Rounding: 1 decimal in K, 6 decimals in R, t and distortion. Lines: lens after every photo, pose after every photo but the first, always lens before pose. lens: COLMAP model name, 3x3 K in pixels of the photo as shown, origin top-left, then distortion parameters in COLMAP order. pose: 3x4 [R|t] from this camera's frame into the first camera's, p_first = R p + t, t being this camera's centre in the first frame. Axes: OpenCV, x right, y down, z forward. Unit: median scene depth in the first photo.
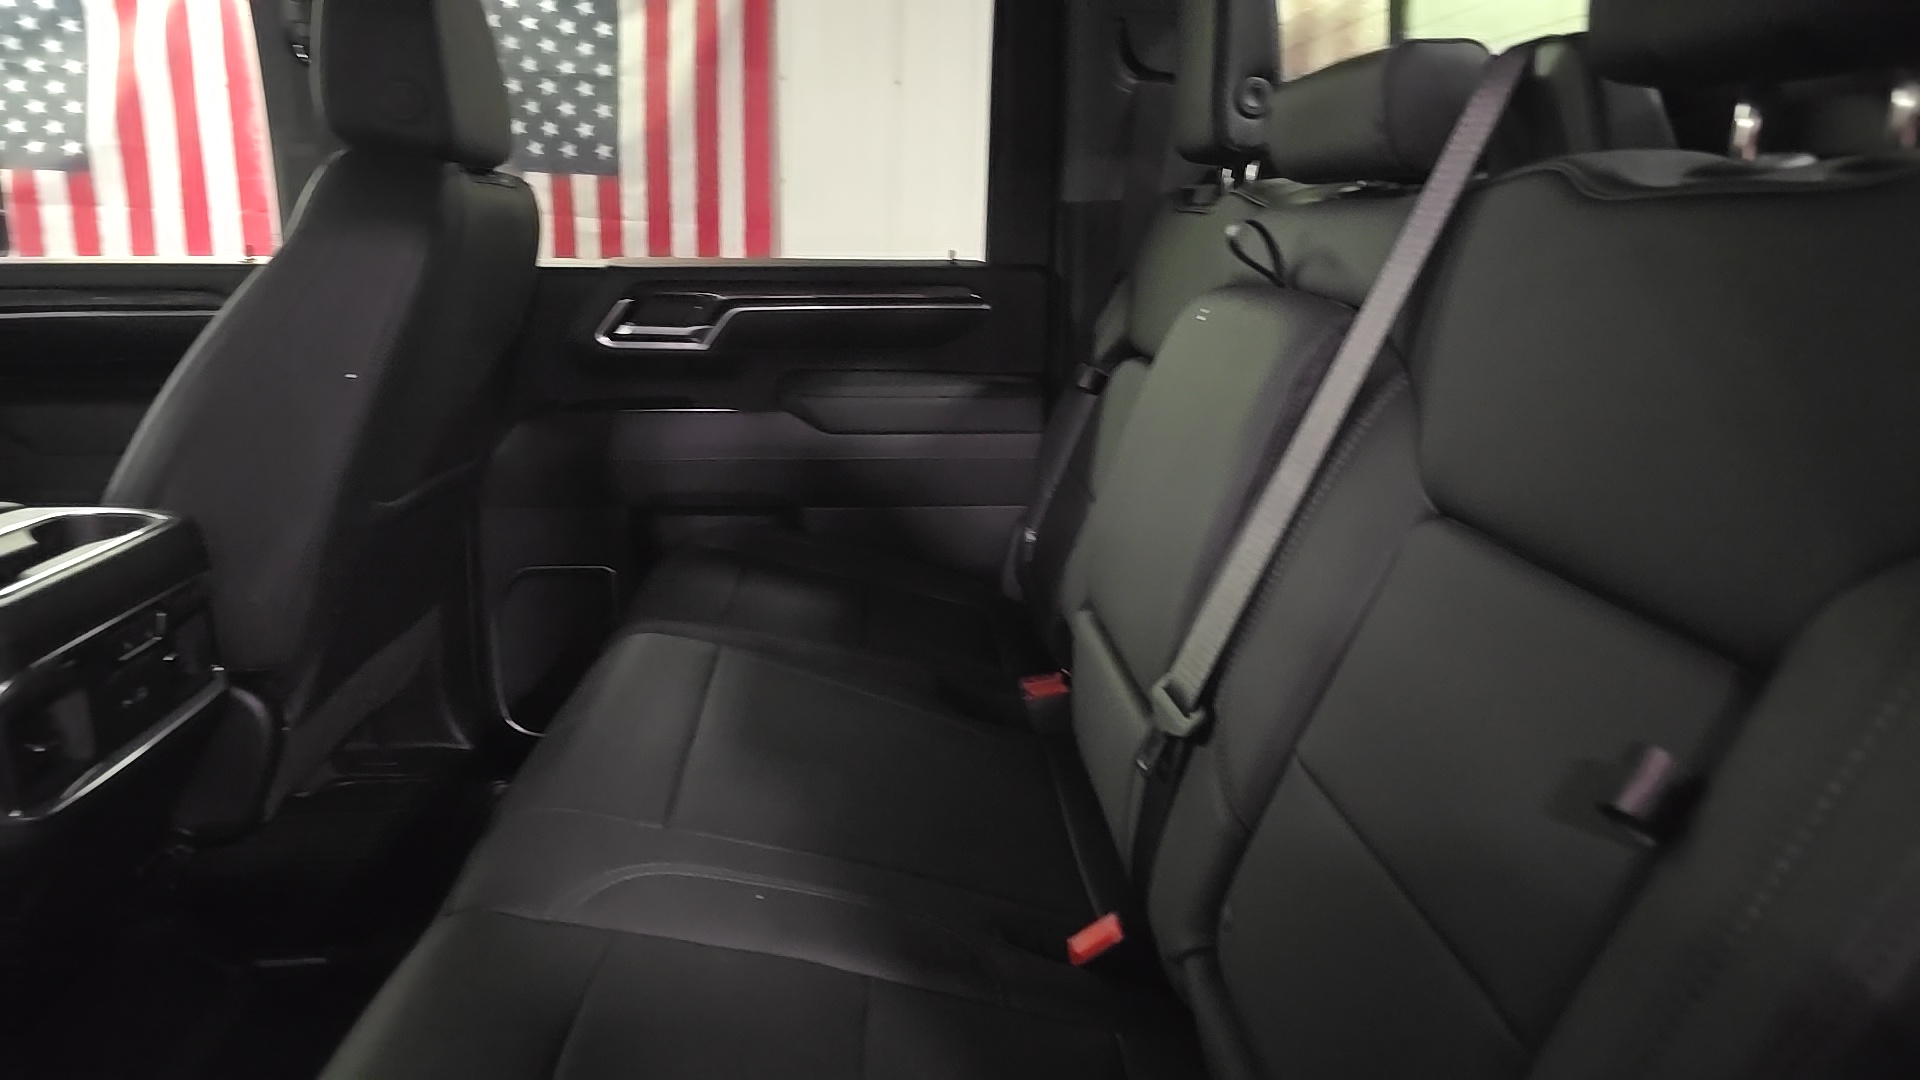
lens RADIAL K [[1290.7, 0, 965.2], [0, 1290.7, 551.3], [0, 0, 1]] dist [0.060923, -0.048875]
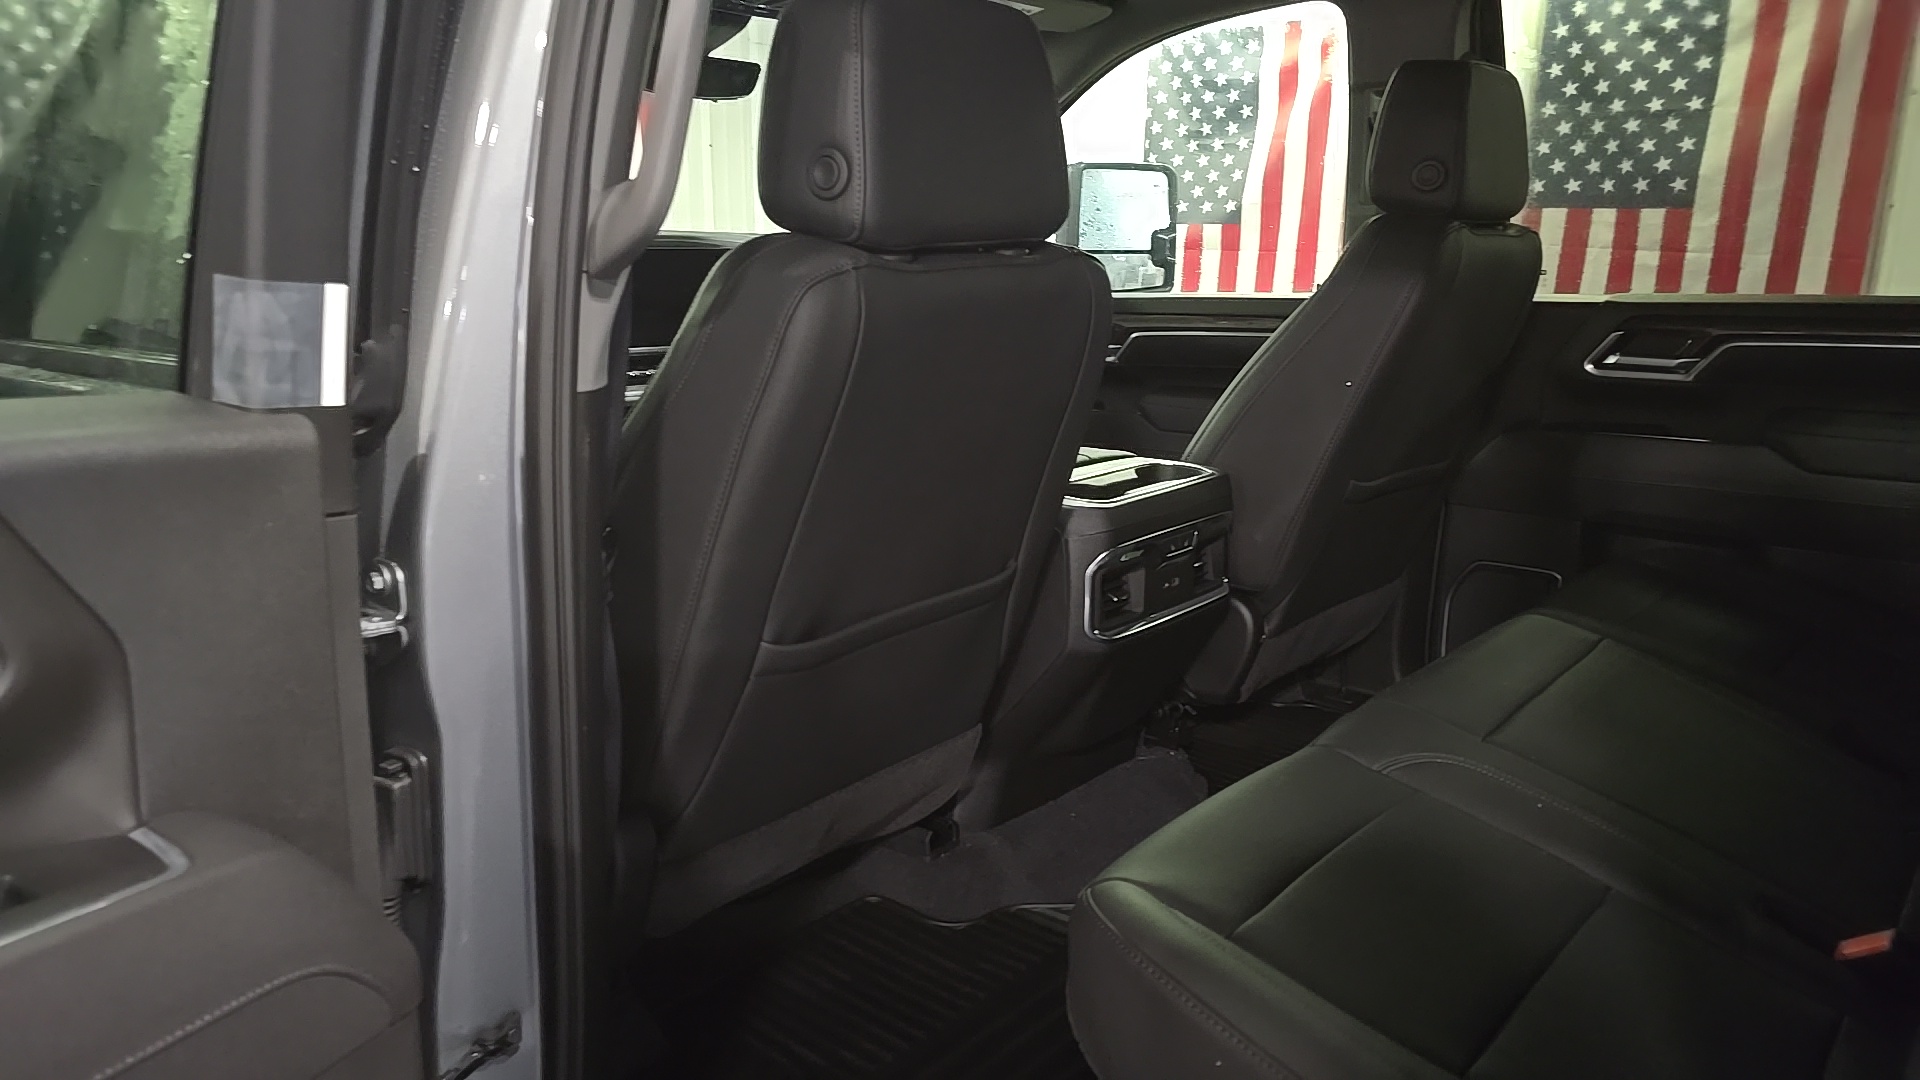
lens RADIAL K [[1290.7, 0, 965.2], [0, 1290.7, 551.3], [0, 0, 1]] dist [0.060923, -0.048875]
pose [[0.707921, 0.149999, -0.690180, 0.136754], [-0.164636, 0.985315, 0.045273, 0.027524], [0.686836, 0.081578, 0.722220, -0.151348]]
